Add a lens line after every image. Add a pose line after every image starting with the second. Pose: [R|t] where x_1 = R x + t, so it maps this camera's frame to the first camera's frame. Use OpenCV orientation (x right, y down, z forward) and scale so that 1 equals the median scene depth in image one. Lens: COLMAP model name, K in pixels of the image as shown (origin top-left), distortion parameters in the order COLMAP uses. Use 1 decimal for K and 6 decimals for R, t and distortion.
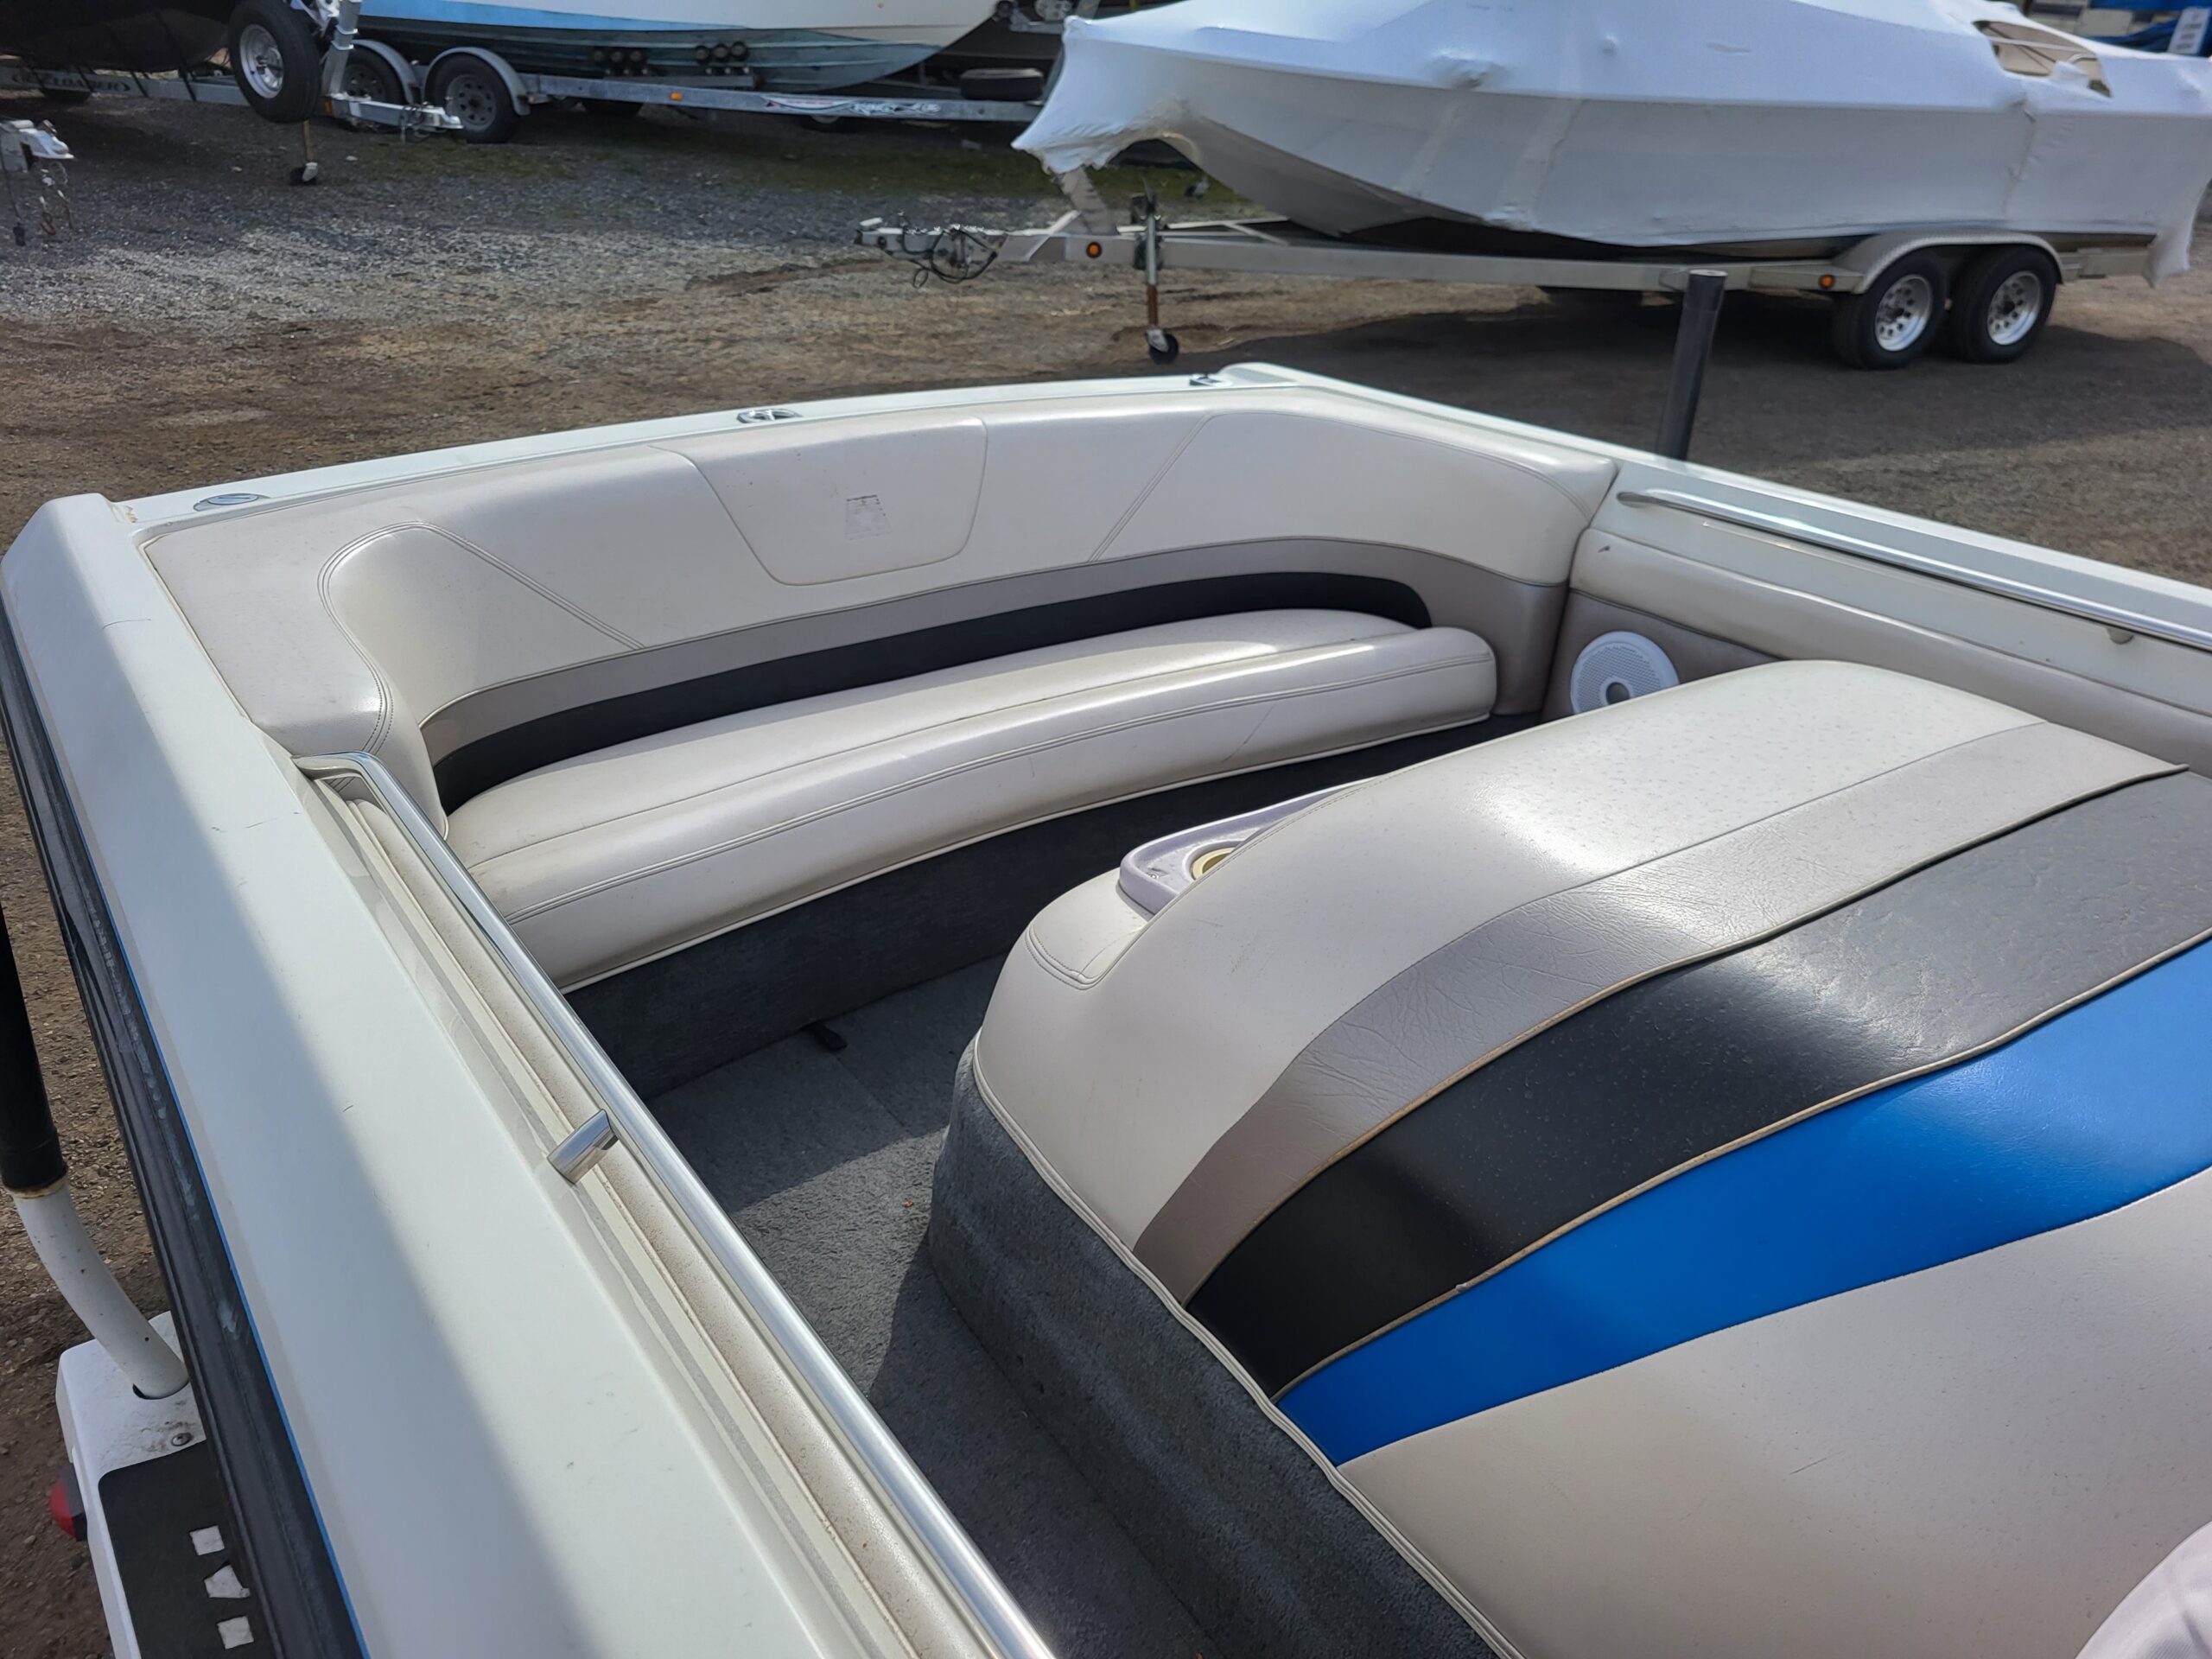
lens RADIAL K [[1708.3, 0, 1106.0], [0, 1708.3, 829.5], [0, 0, 1]] dist [0.067387, -0.039637]
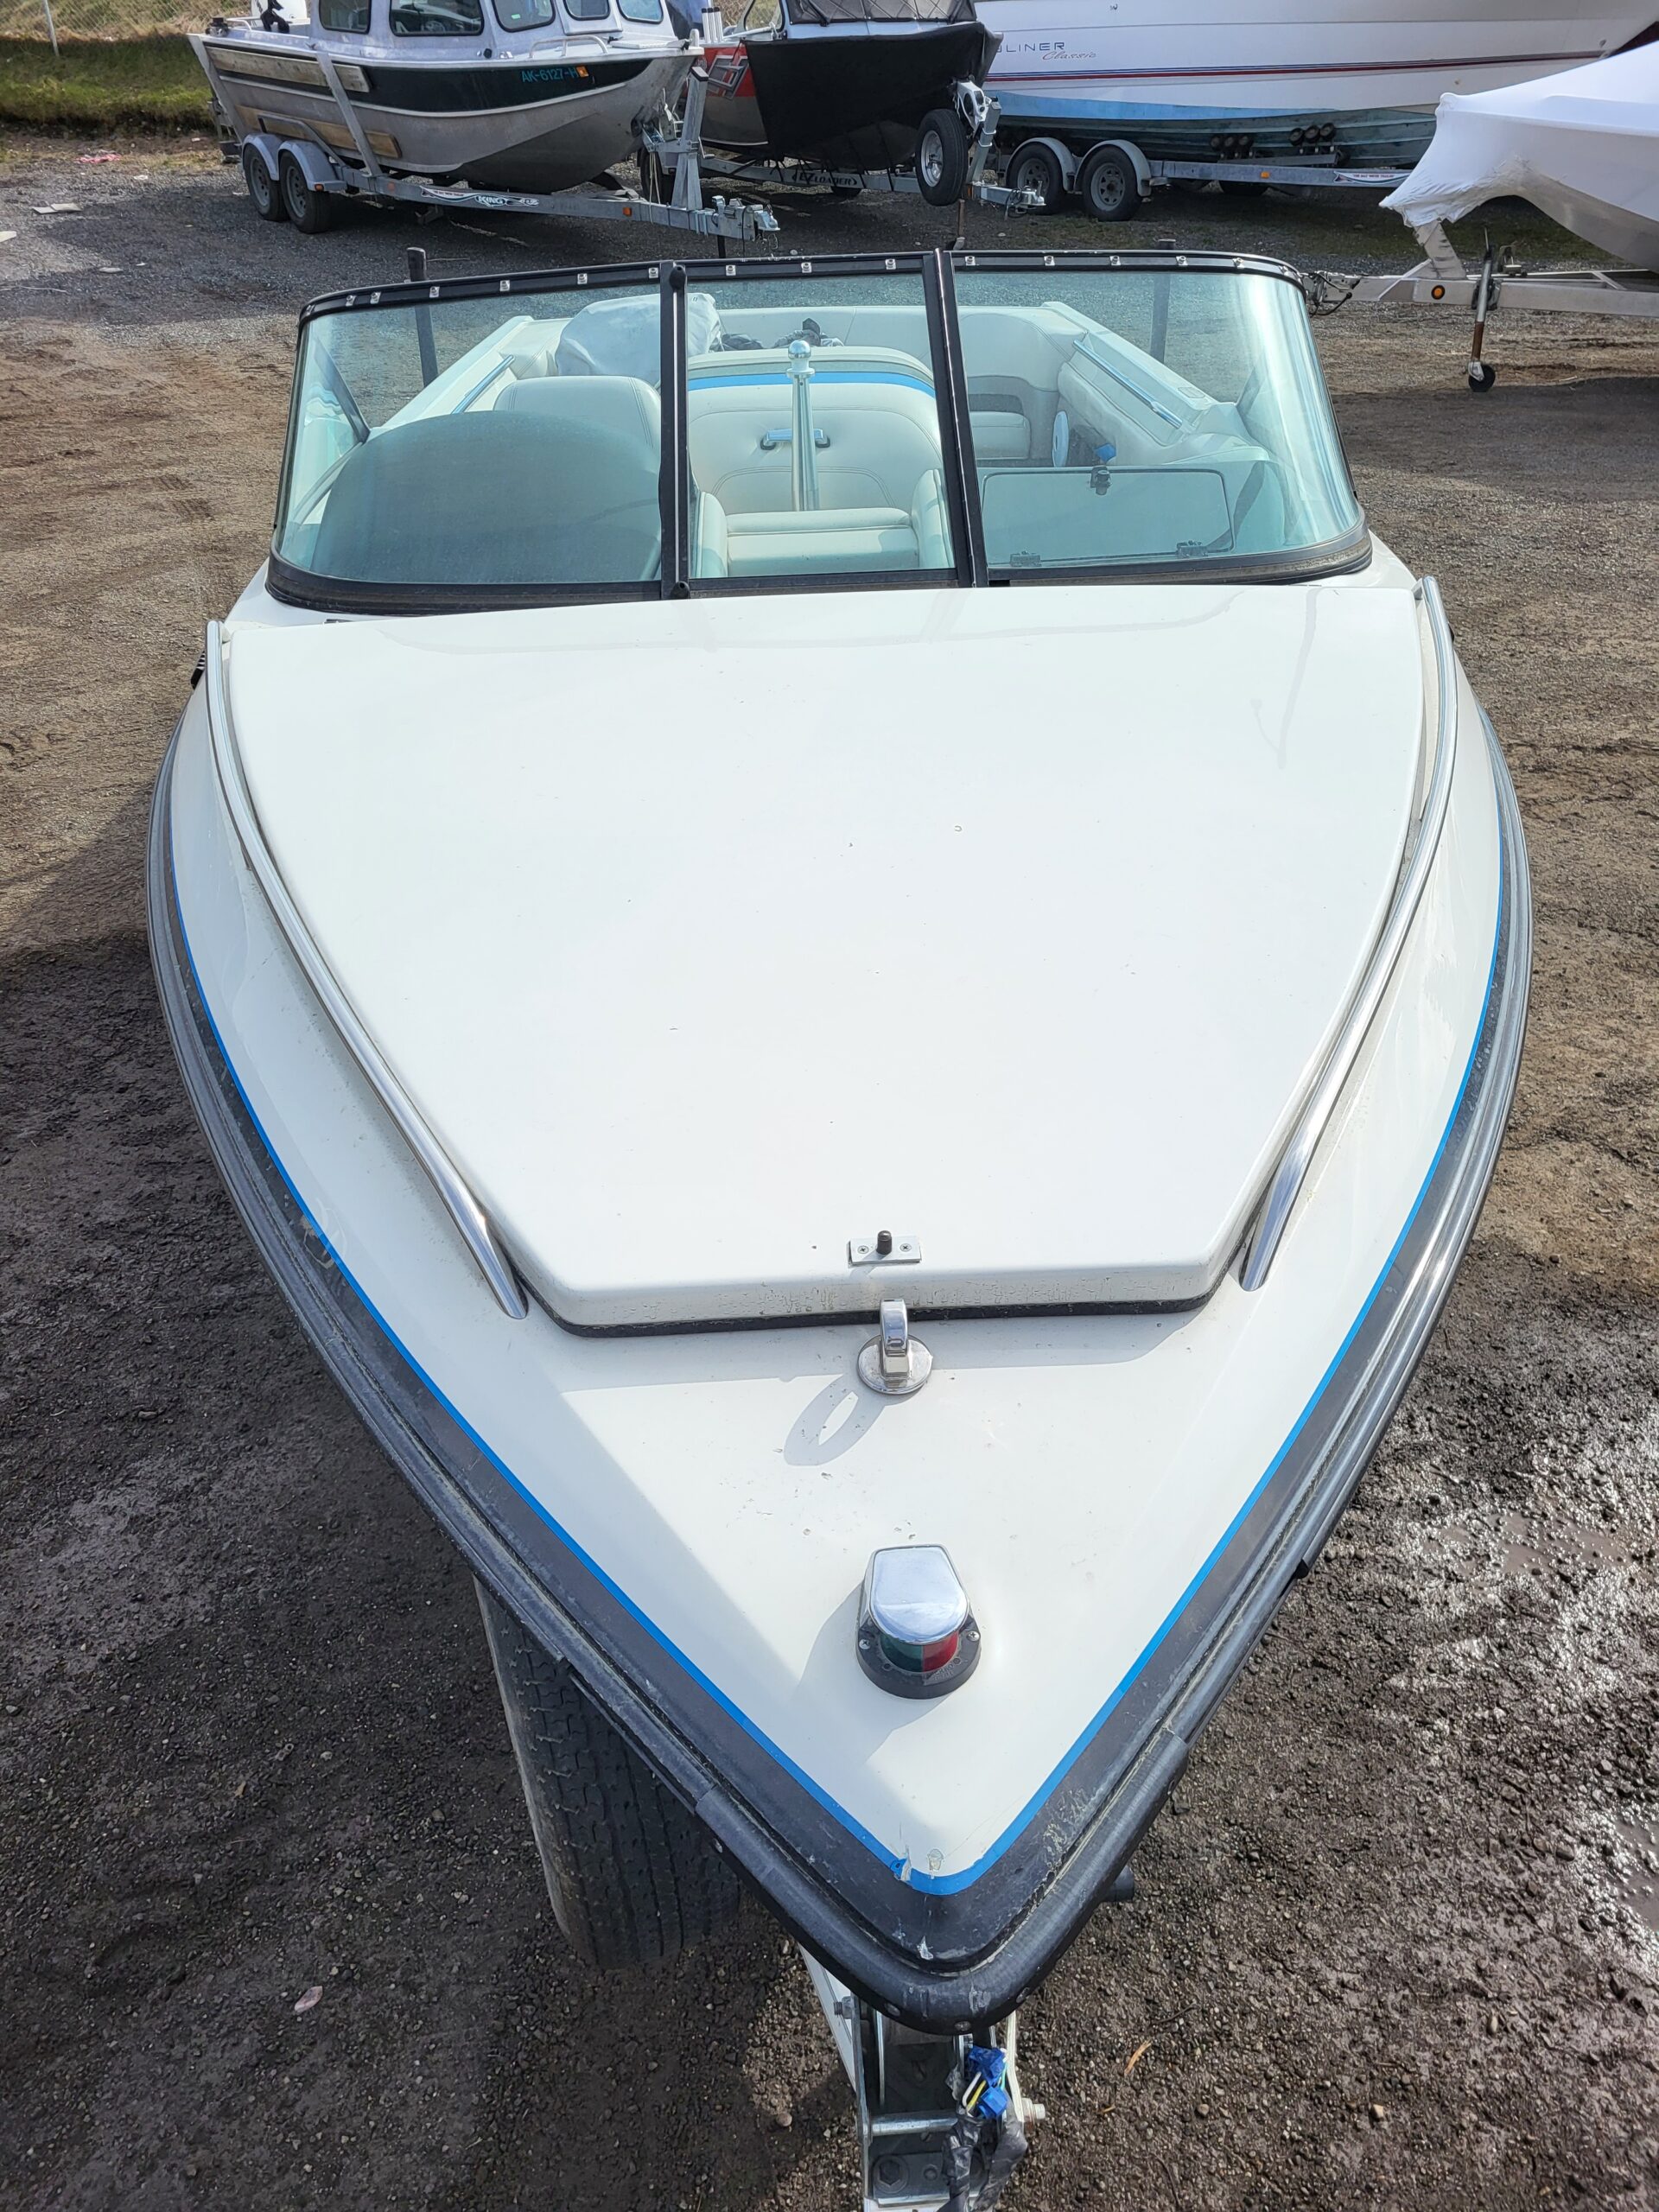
lens RADIAL K [[1708.3, 0, 829.5], [0, 1708.3, 1106.0], [0, 0, 1]] dist [0.067387, -0.039637]
pose [[0.838129, 0.243264, -0.488224, 0.300255], [-0.200300, 0.969774, 0.139350, 0.111424], [0.507366, -0.019002, 0.861521, -0.238804]]
